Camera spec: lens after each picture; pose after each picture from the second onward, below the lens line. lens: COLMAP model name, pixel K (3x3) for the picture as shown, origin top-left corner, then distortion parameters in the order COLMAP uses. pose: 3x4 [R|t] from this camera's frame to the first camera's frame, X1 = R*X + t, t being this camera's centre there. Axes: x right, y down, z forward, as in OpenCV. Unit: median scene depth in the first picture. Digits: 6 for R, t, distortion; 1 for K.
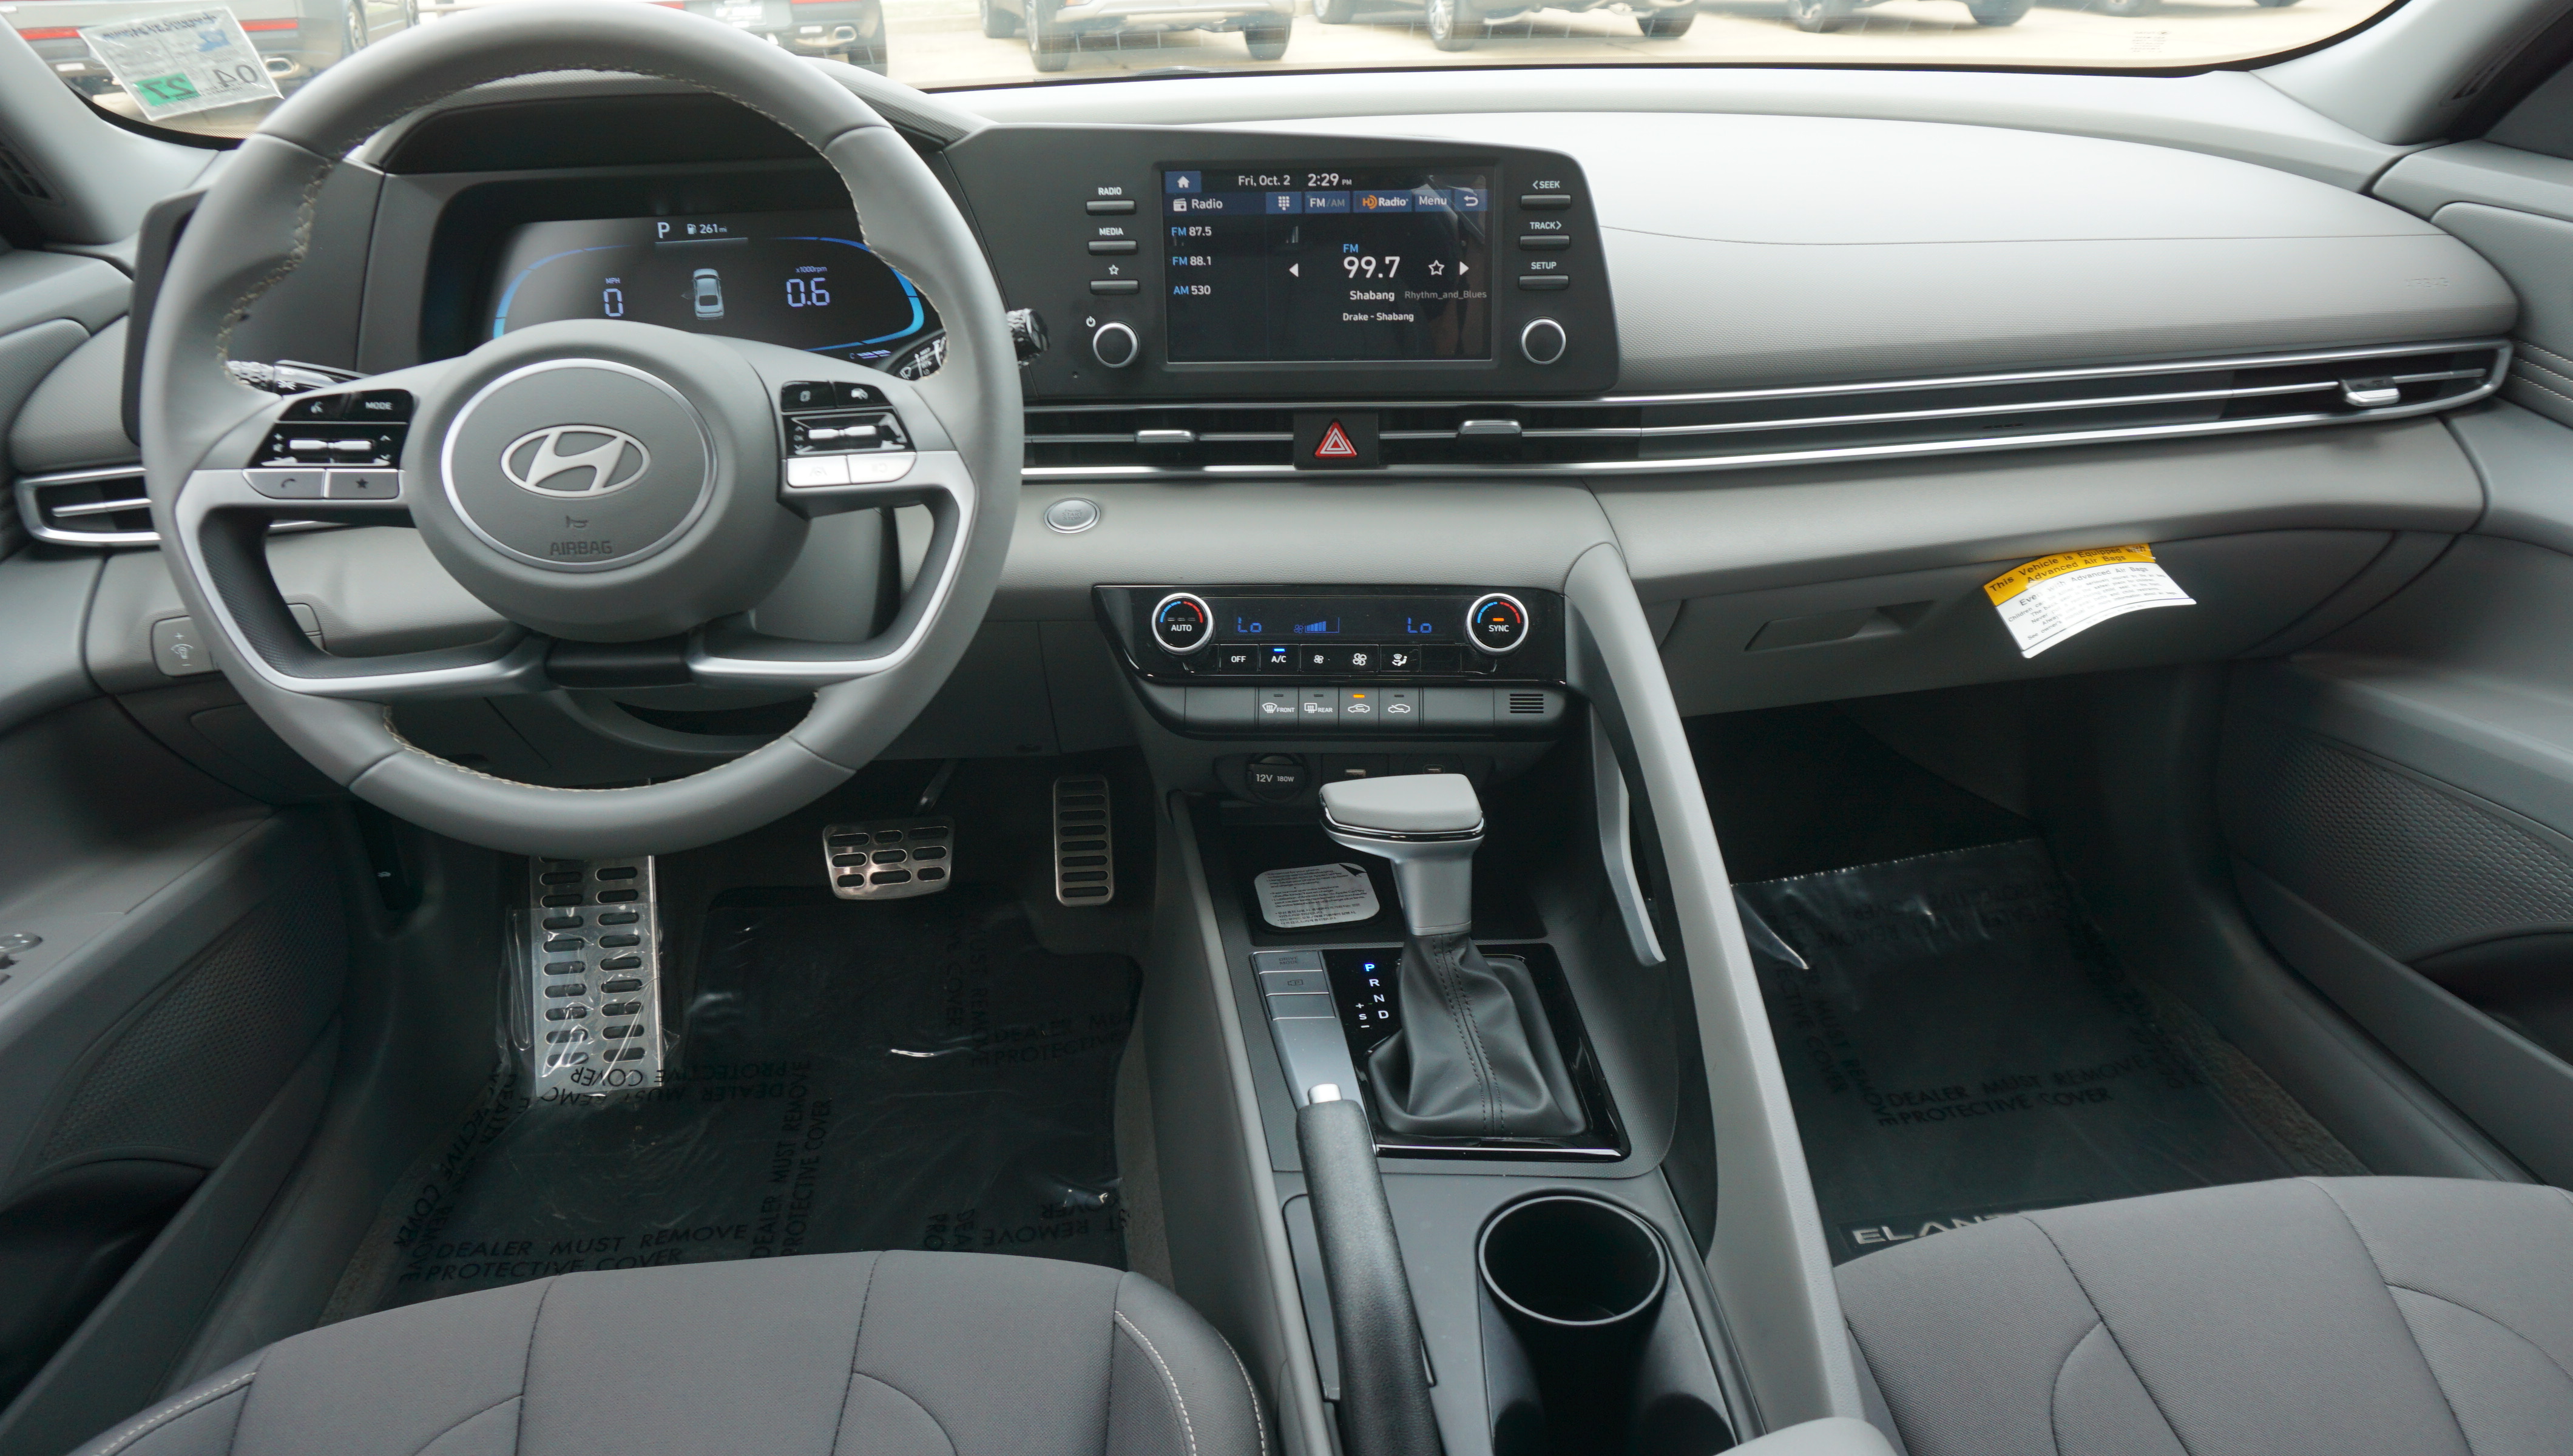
lens RADIAL K [[1720.8, 0, 1294.6], [0, 1720.8, 734.2], [0, 0, 1]] dist [-0.052113, 0.038876]
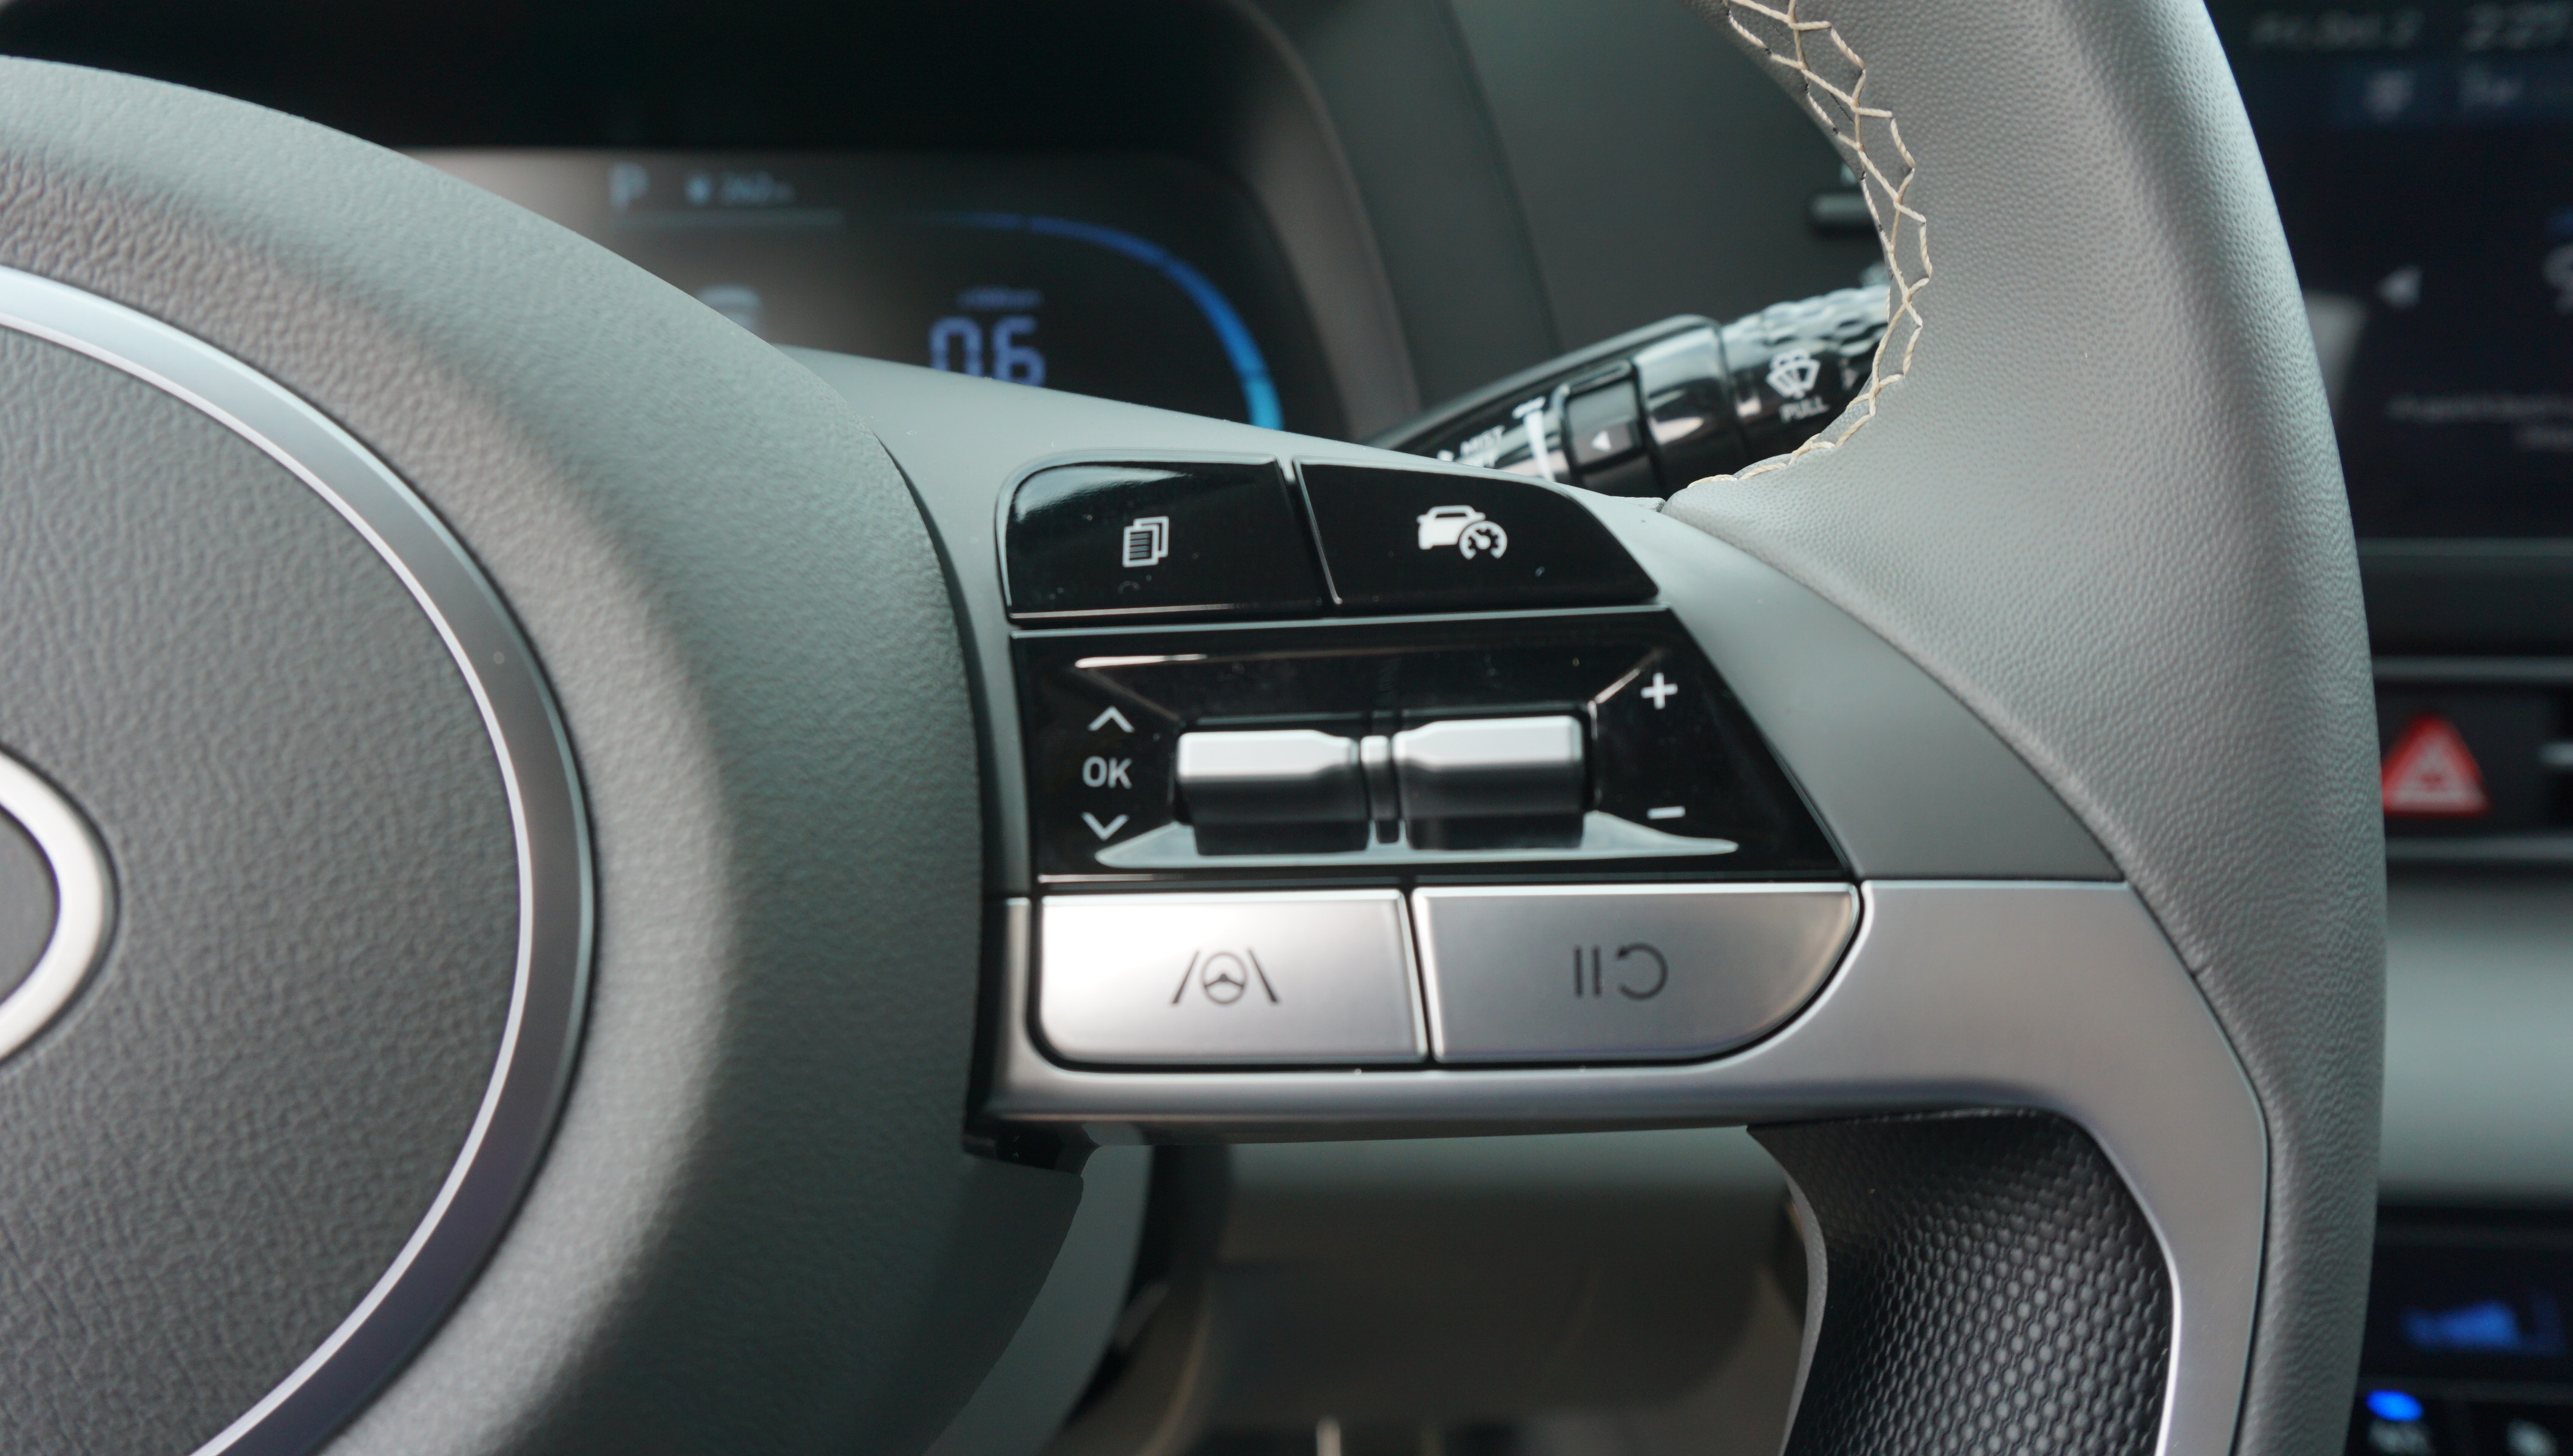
lens RADIAL K [[1720.8, 0, 1274.3], [0, 1720.8, 729.5], [0, 0, 1]] dist [-0.052113, 0.038876]
pose [[0.999050, 0.027693, -0.033656, -0.215946], [-0.032506, 0.987830, -0.152103, -0.122201], [0.029034, 0.153052, 0.987791, 0.669094]]
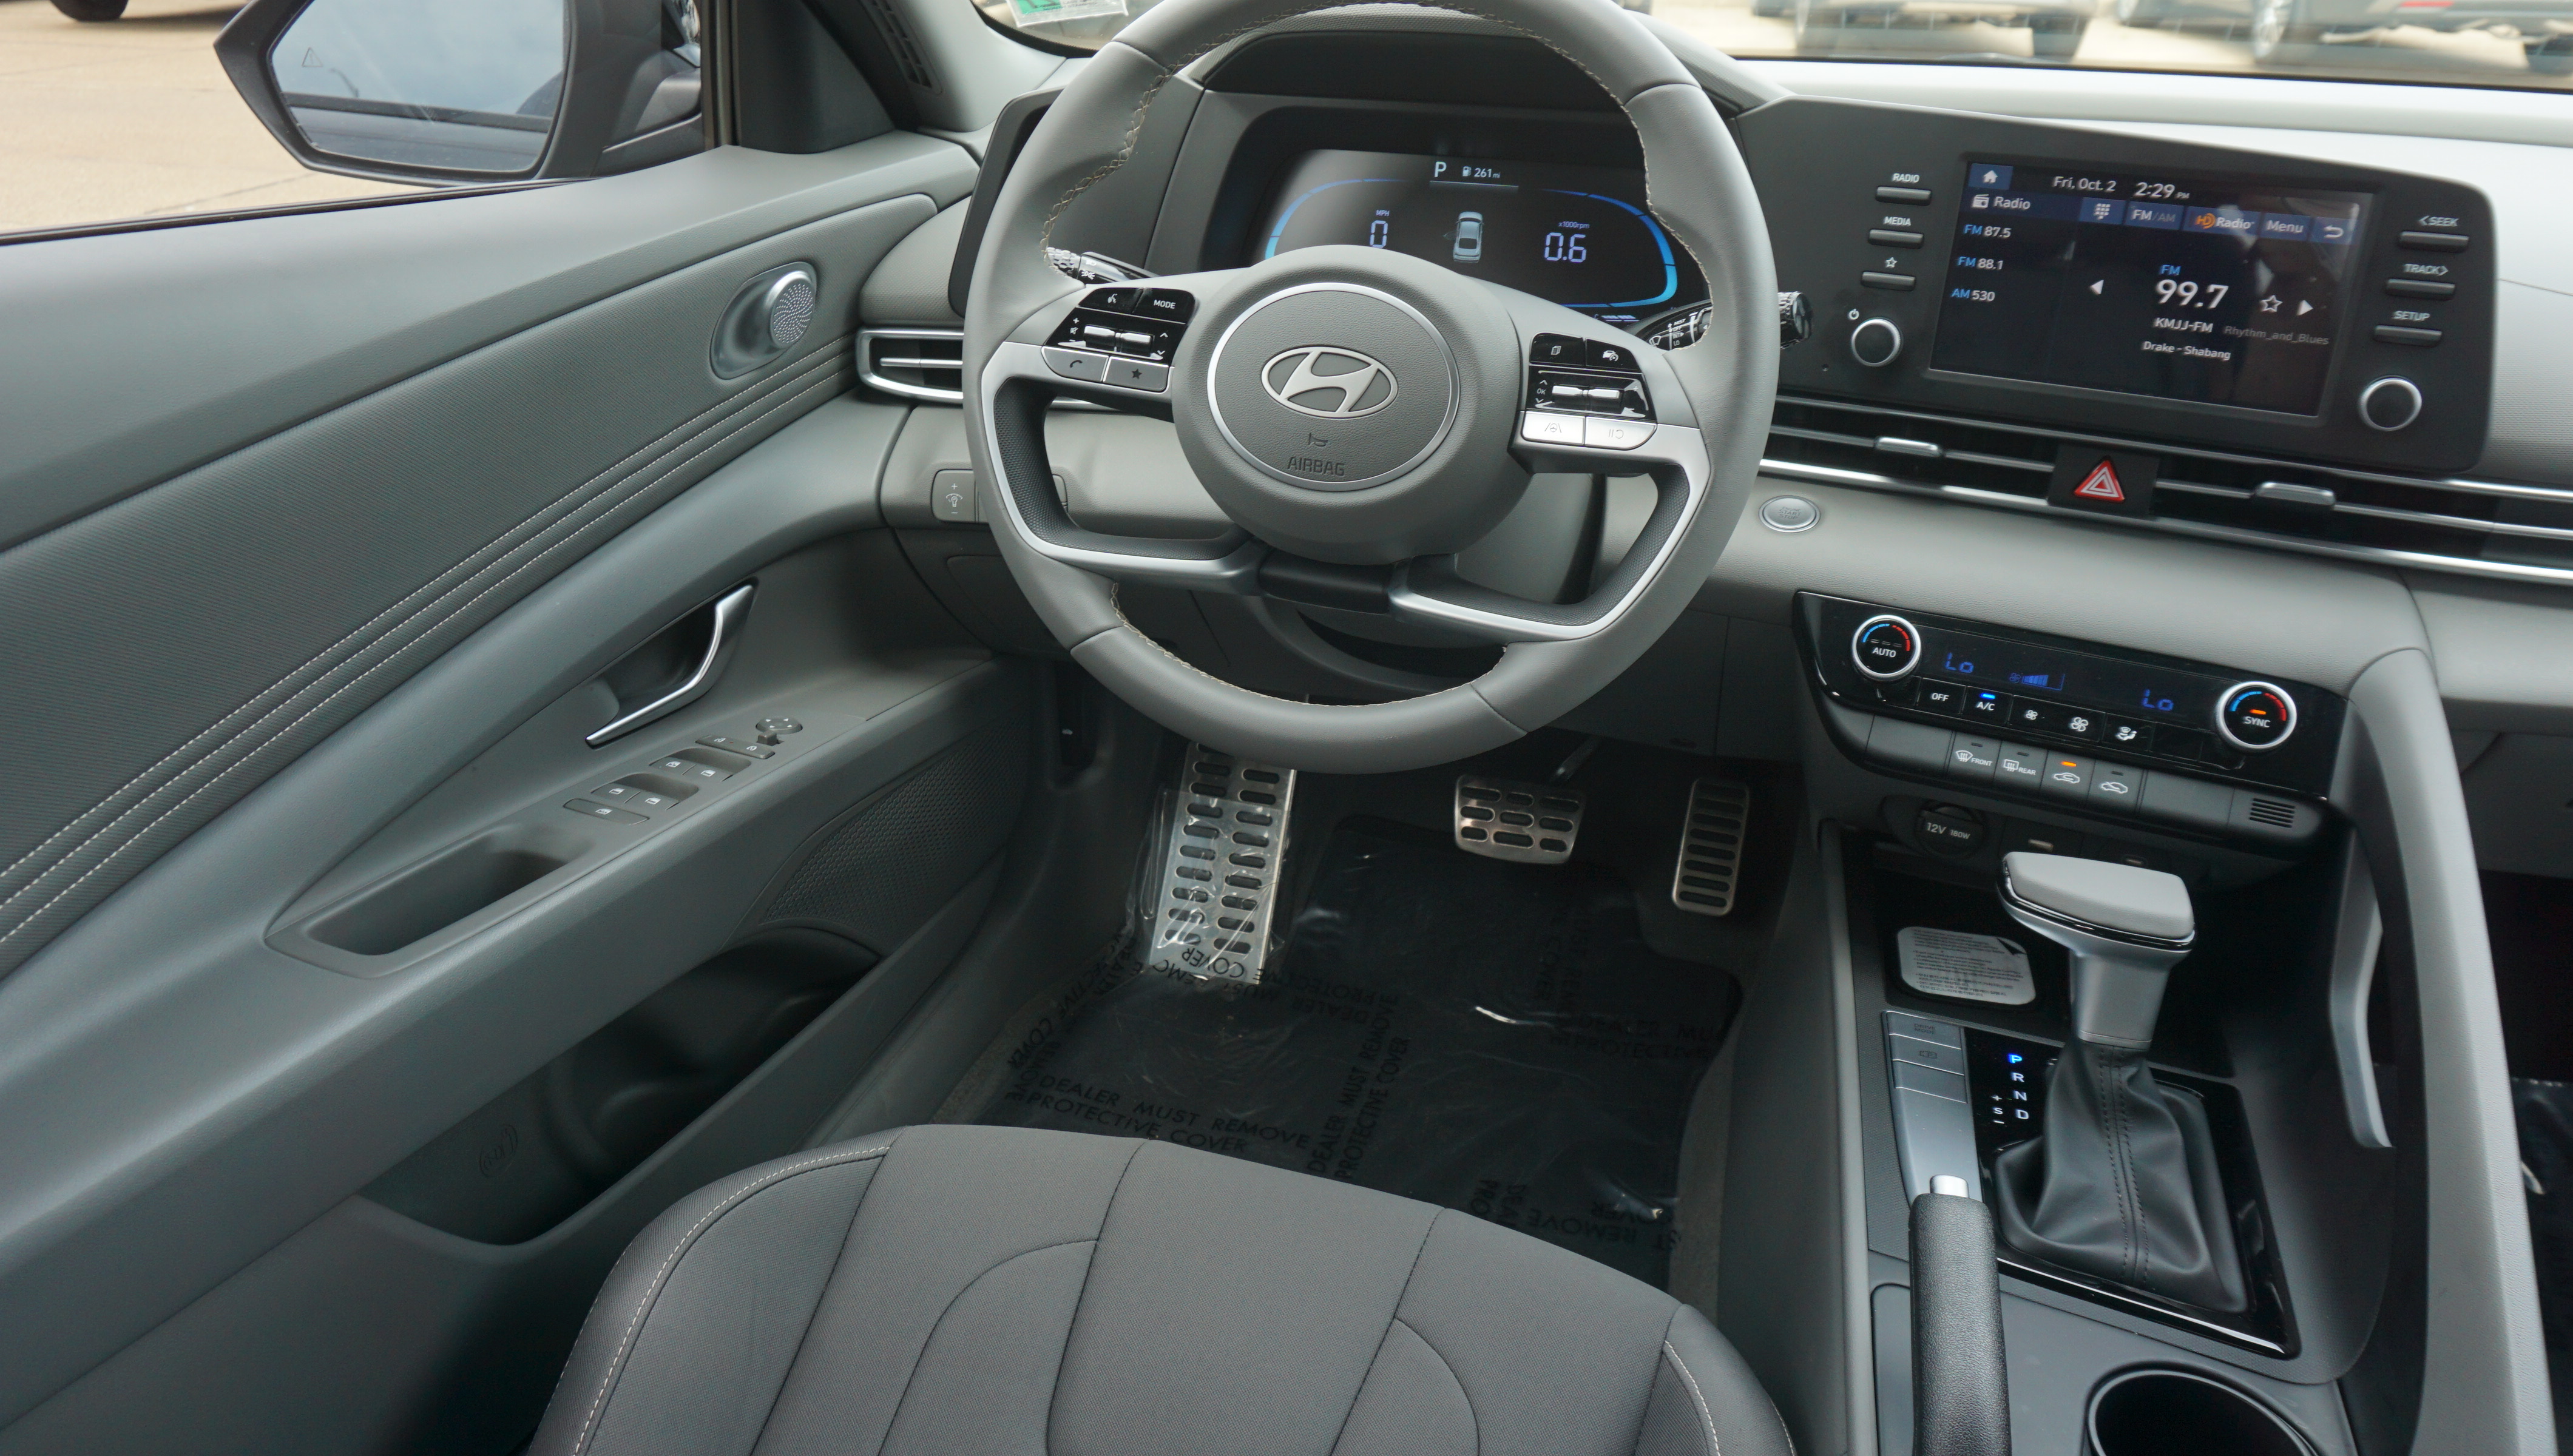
lens RADIAL K [[1720.8, 0, 1294.9], [0, 1720.8, 737.4], [0, 0, 1]] dist [-0.052113, 0.038876]
pose [[0.917164, 0.206653, -0.340742, -0.033646], [-0.201668, 0.978156, 0.050409, 0.000957], [0.343716, 0.022484, 0.938804, 0.021465]]
